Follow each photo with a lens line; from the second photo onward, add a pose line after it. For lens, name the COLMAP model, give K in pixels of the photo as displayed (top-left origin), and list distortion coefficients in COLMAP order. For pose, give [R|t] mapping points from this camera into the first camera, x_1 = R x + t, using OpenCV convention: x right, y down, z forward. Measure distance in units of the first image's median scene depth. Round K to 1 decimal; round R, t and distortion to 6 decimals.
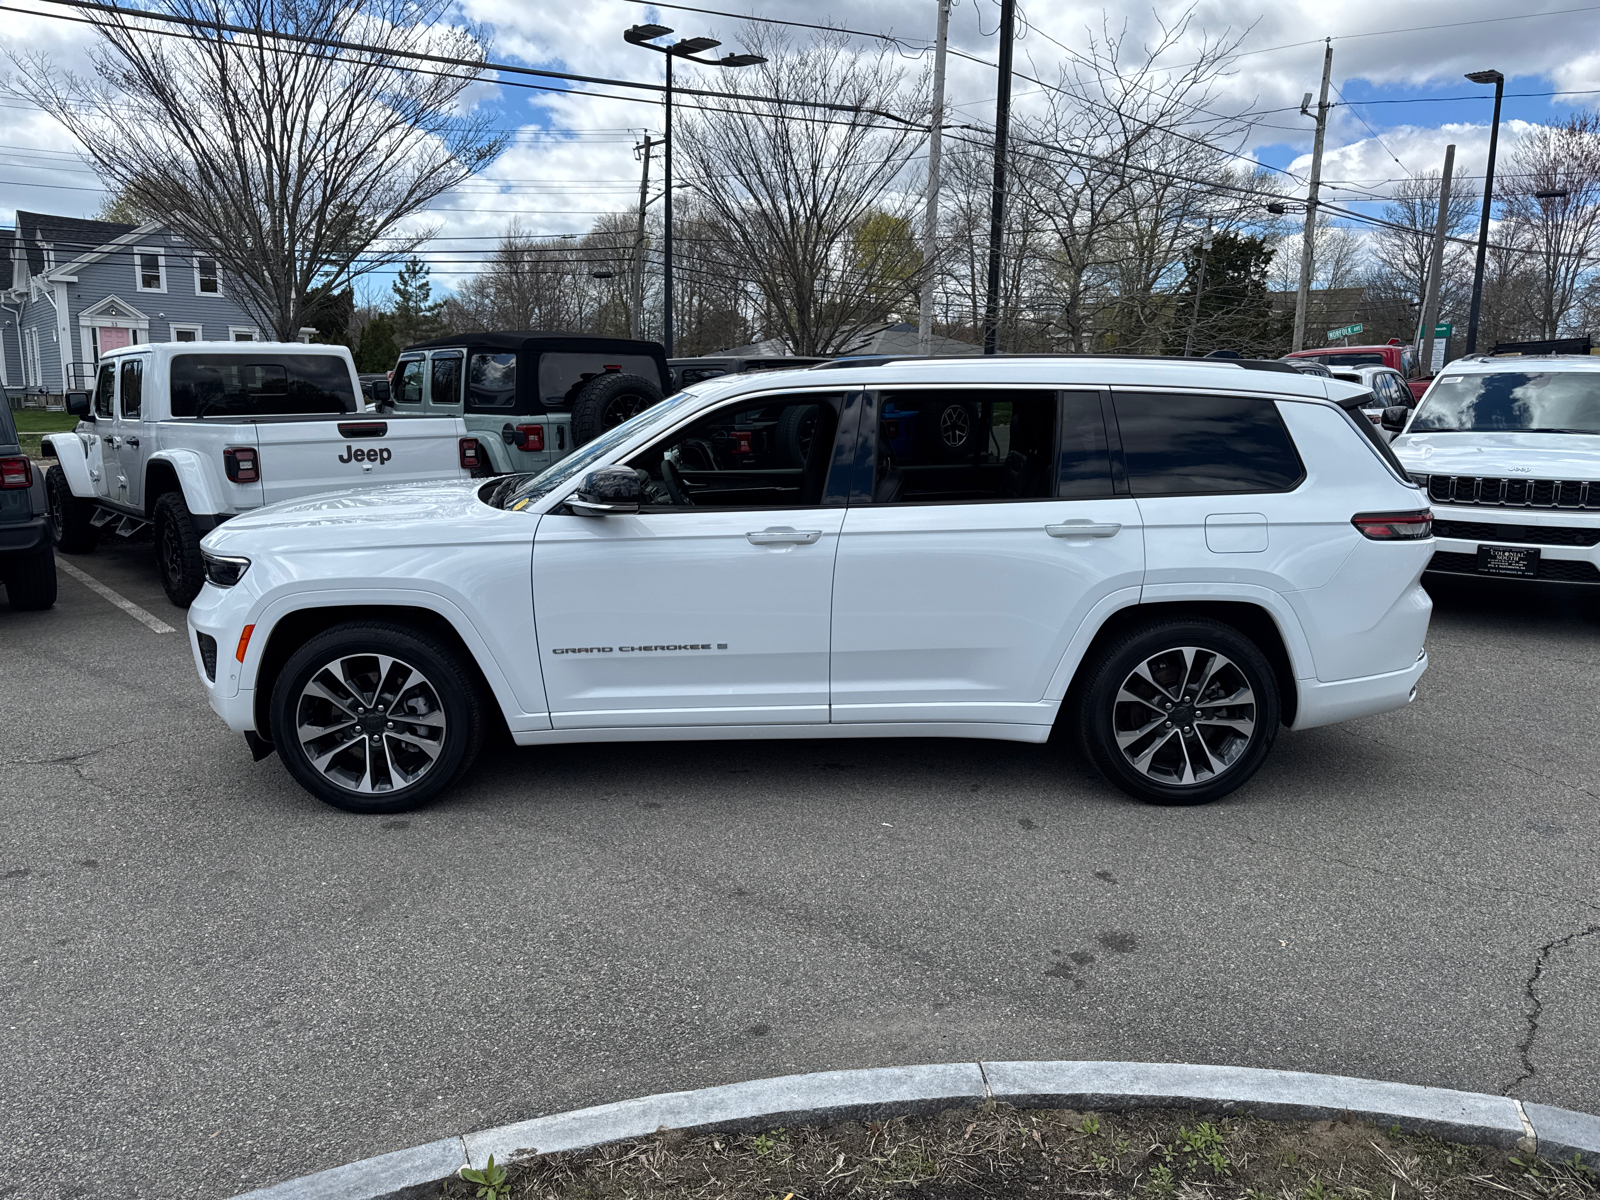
lens RADIAL K [[1142.9, 0, 807.4], [0, 1142.9, 593.0], [0, 0, 1]] dist [0.027958, -0.028290]
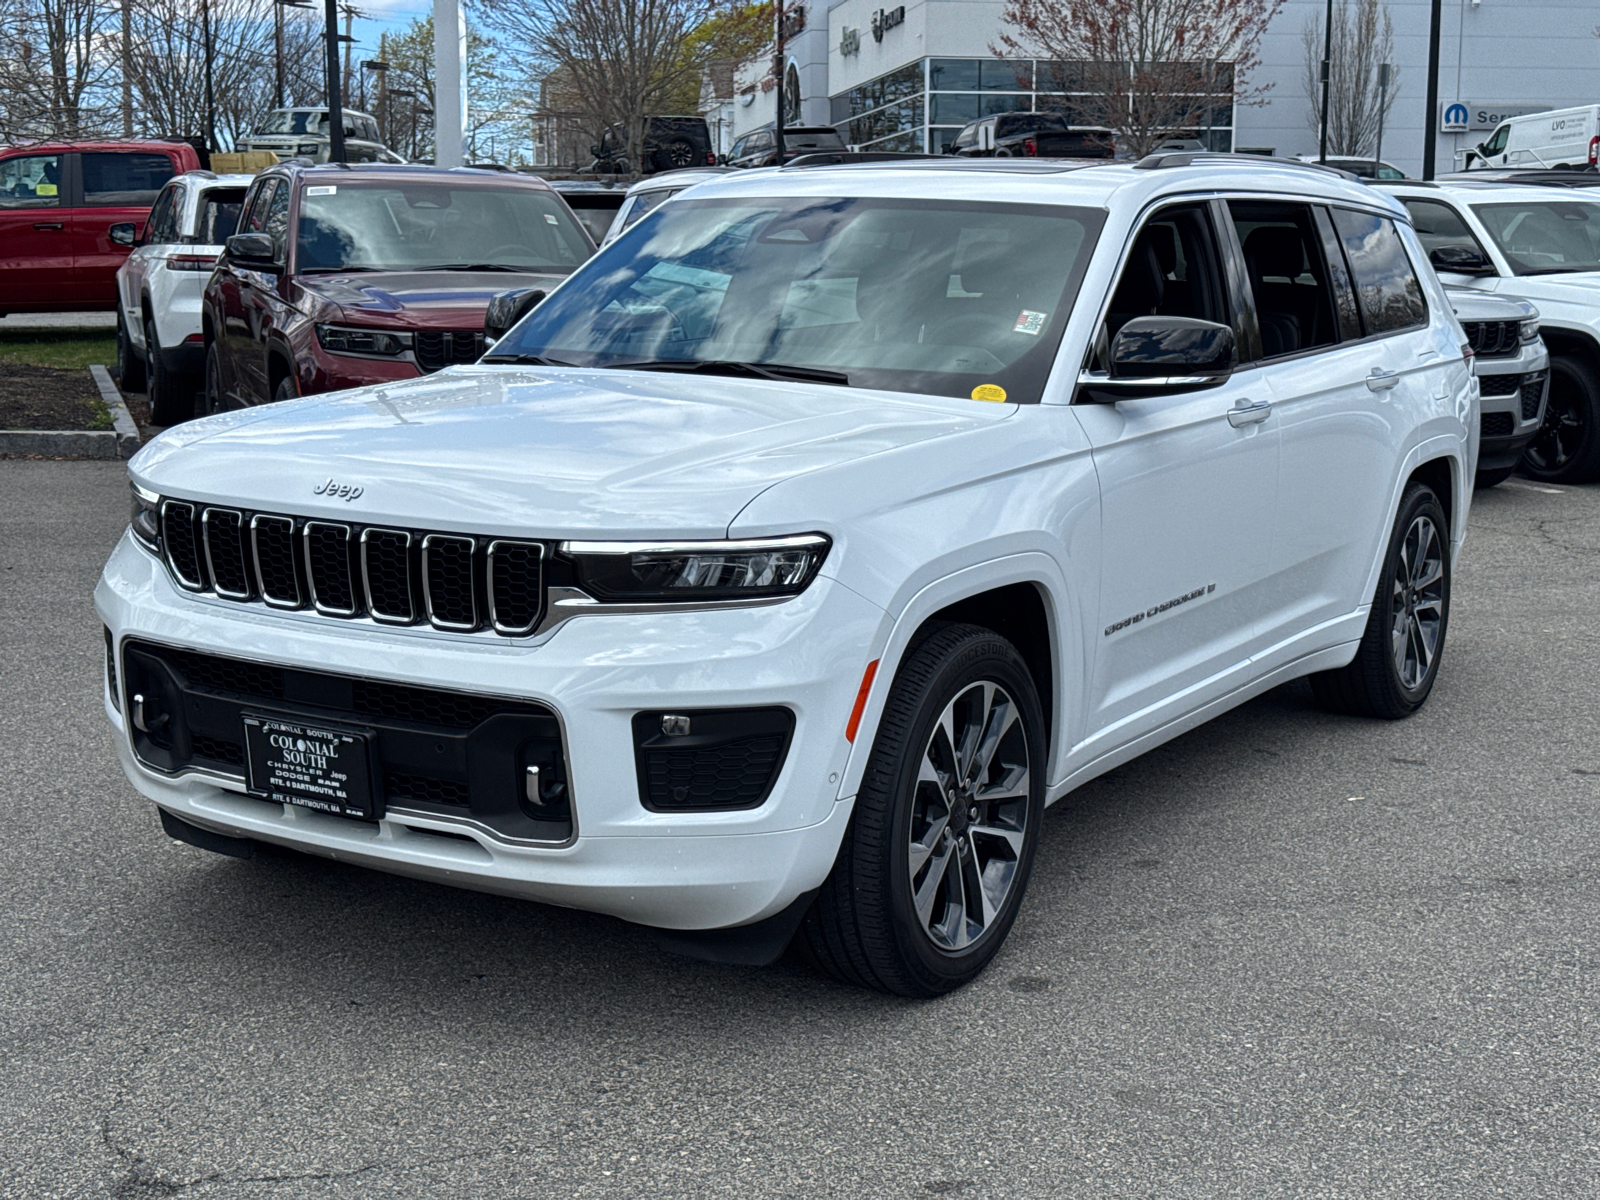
lens RADIAL K [[2244.2, 0, 800.7], [0, 2244.2, 603.4], [0, 0, 1]] dist [0.112215, 0.000000]
pose [[0.550898, -0.141001, 0.822575, -1.267667], [0.149206, 0.986385, 0.069154, -0.069432], [-0.821127, 0.084636, 0.564436, 0.462568]]
